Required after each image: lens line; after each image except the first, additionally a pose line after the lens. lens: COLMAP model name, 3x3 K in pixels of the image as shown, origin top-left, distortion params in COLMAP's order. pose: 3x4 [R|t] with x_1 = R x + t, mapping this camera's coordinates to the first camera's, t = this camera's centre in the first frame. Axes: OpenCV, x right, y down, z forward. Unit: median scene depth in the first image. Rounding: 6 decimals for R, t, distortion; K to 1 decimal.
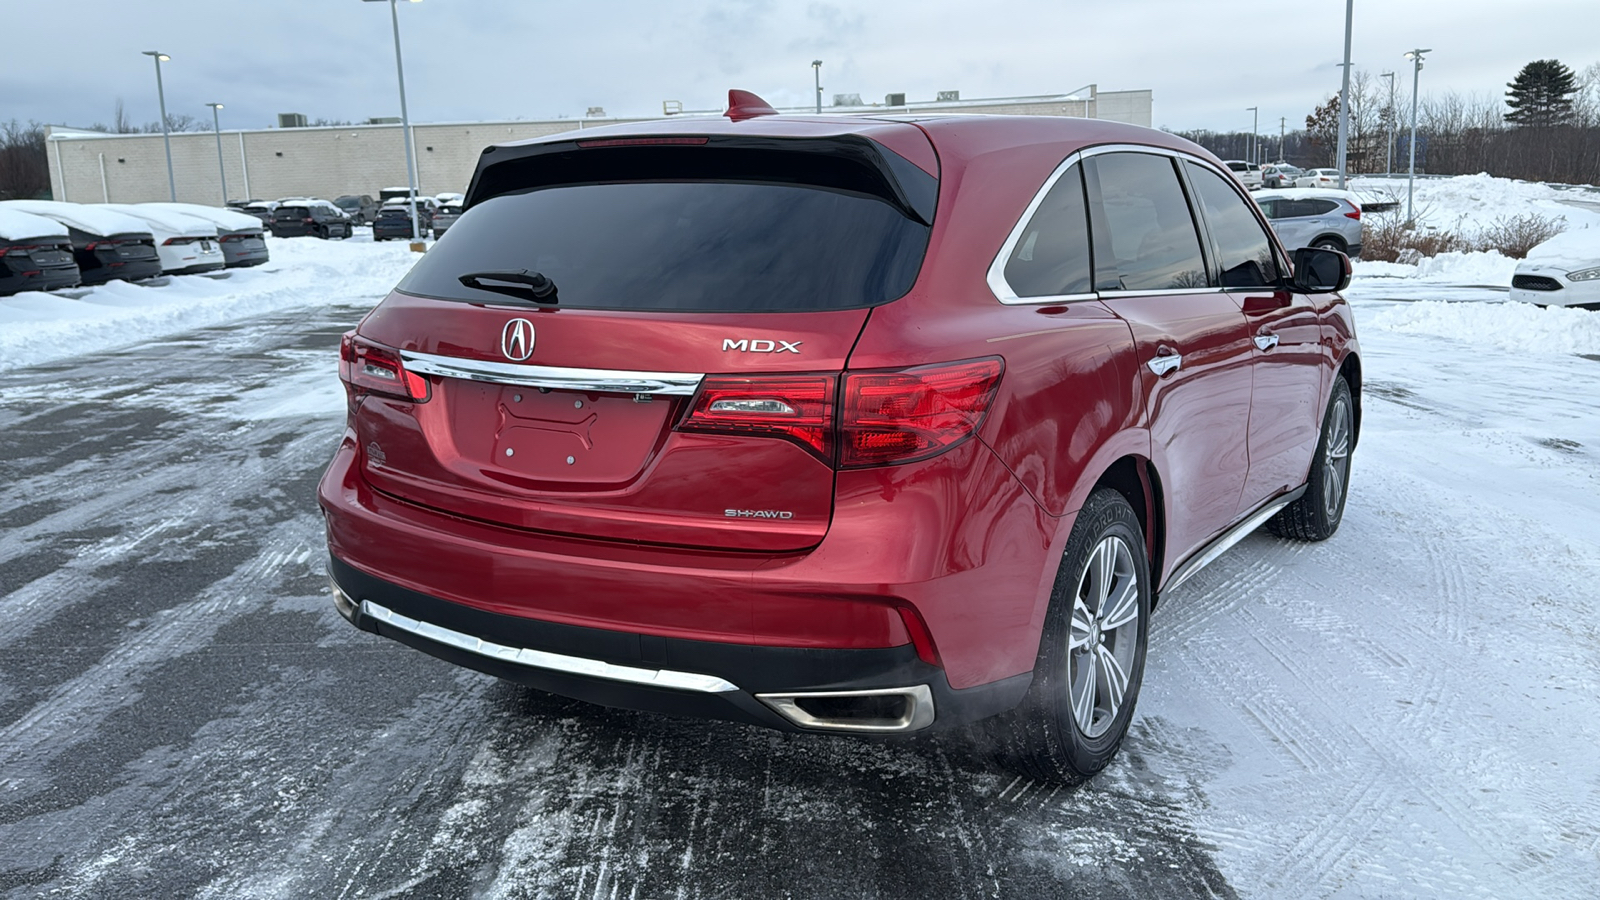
lens RADIAL K [[1282.1, 0, 826.3], [0, 1282.1, 424.6], [0, 0, 1]] dist [0.115262, -0.180284]
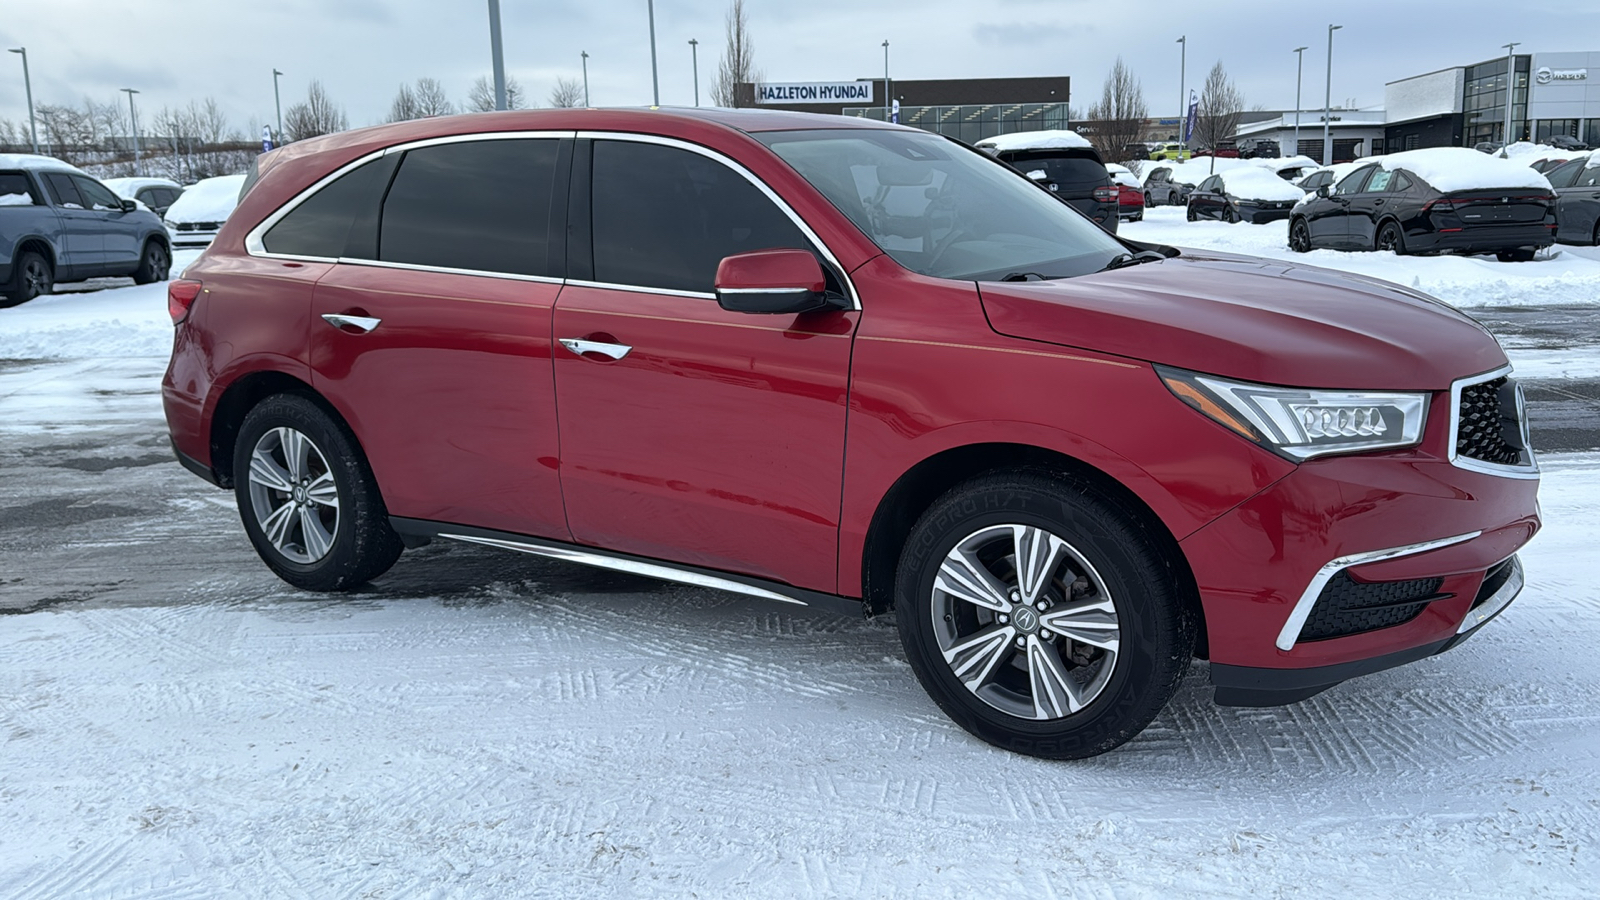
lens RADIAL K [[1282.1, 0, 834.6], [0, 1282.1, 446.9], [0, 0, 1]] dist [0.115262, -0.180284]
pose [[-0.006425, 0.207141, -0.978290, 1.552973], [-0.137033, 0.968899, 0.206053, -0.259014], [0.990546, 0.135382, 0.022160, 1.496039]]
